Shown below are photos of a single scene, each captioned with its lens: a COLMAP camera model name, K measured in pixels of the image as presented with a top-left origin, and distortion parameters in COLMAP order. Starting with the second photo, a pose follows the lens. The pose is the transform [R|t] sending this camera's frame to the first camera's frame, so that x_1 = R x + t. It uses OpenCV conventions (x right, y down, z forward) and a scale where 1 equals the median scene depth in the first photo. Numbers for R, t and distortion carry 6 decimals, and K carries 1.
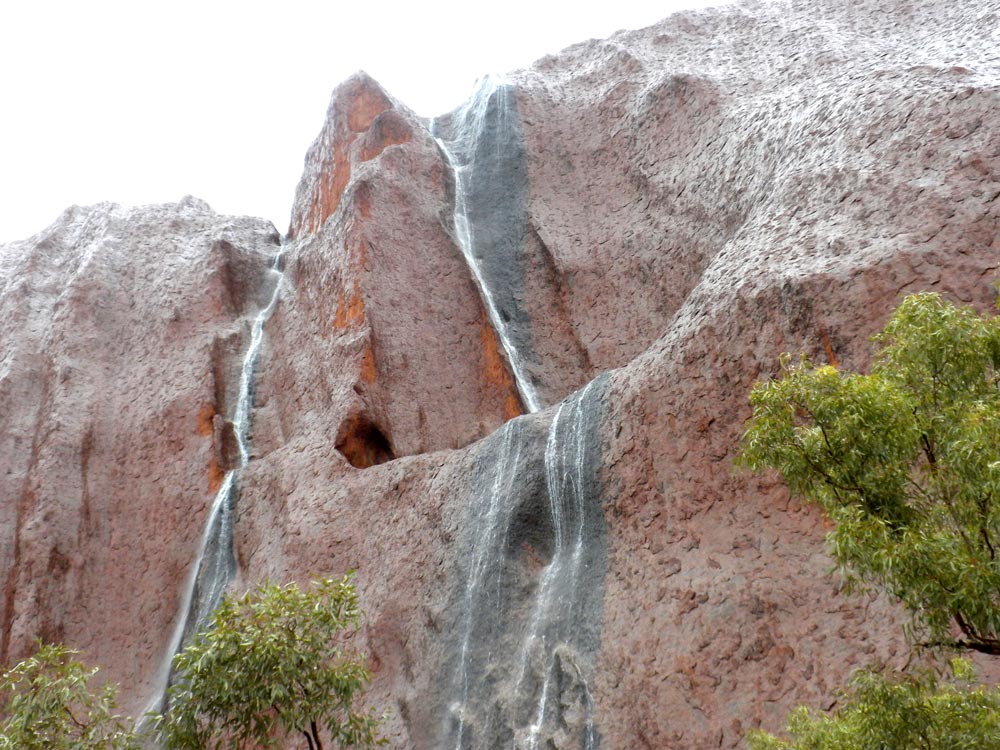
lens RADIAL K [[1465.7, 0, 500.0], [0, 1465.7, 375.0], [0, 0, 1]] dist [-0.134842, 1.143708]
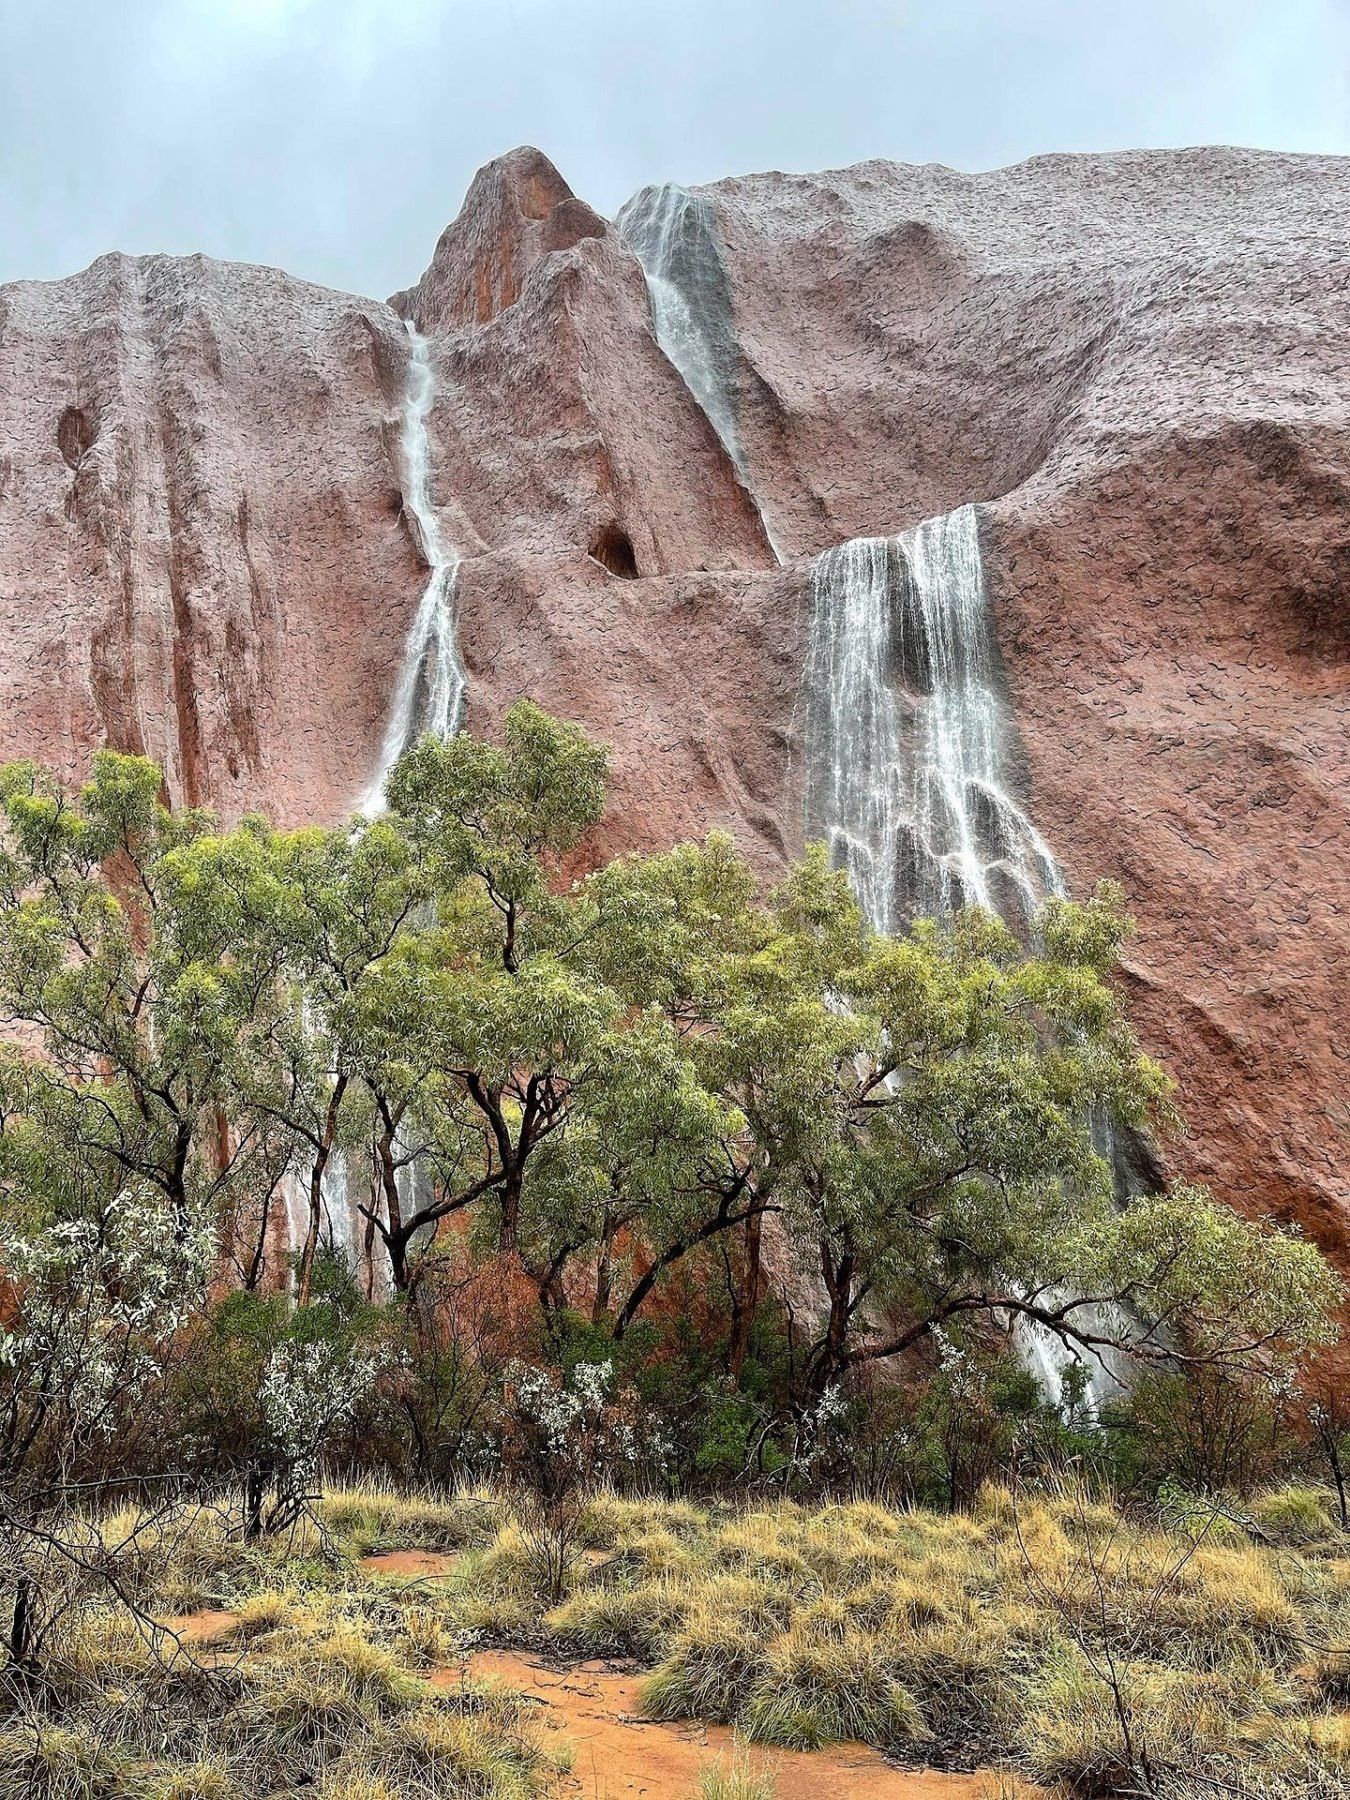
lens RADIAL K [[1378.8, 0, 692.8], [0, 1378.8, 898.9], [0, 0, 1]] dist [0.000176, 0.008920]
pose [[0.964100, 0.102701, 0.244876, -0.213214], [-0.152916, 0.968650, 0.195791, 0.071445], [-0.217092, -0.226208, 0.949580, 0.111535]]
